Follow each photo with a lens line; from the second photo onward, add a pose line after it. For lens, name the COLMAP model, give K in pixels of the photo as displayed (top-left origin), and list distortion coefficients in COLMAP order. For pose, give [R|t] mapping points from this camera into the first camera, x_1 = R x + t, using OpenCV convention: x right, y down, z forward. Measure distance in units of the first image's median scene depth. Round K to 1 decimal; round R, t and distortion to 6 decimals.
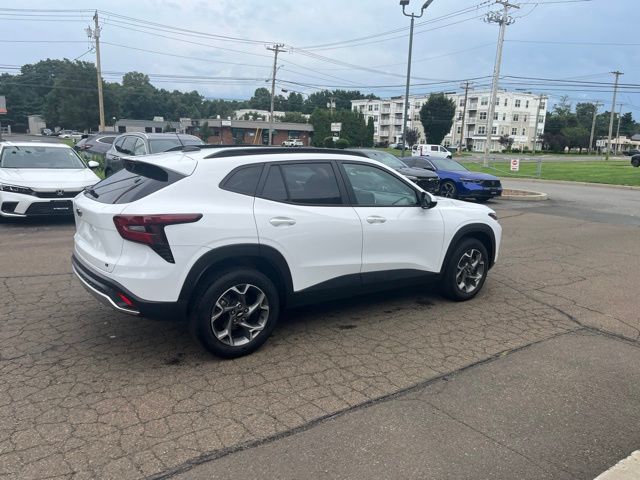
lens RADIAL K [[482.8, 0, 319.2], [0, 482.8, 241.6], [0, 0, 1]] dist [0.071516, -0.088537]
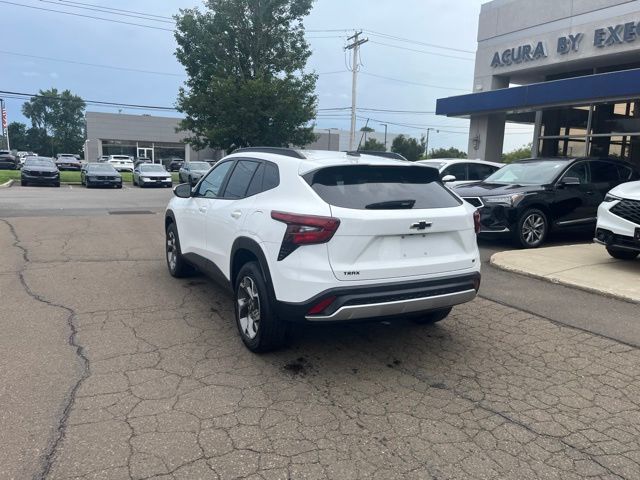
lens RADIAL K [[482.8, 0, 318.2], [0, 482.8, 243.2], [0, 0, 1]] dist [0.071516, -0.088537]
pose [[0.137734, -0.188681, 0.972332, -0.361746], [0.179370, 0.970208, 0.162861, -0.053880], [-0.974092, 0.151975, 0.167474, 0.272233]]
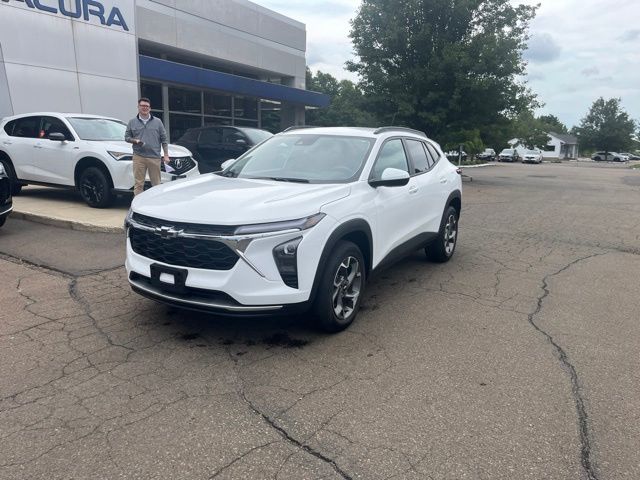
lens RADIAL K [[482.8, 0, 318.5], [0, 482.8, 245.7], [0, 0, 1]] dist [0.071516, -0.088537]
pose [[-0.917629, 0.020787, -0.396895, 0.156610], [-0.137129, 0.920746, 0.365269, -0.113845], [0.373032, 0.389608, -0.842053, 0.676220]]
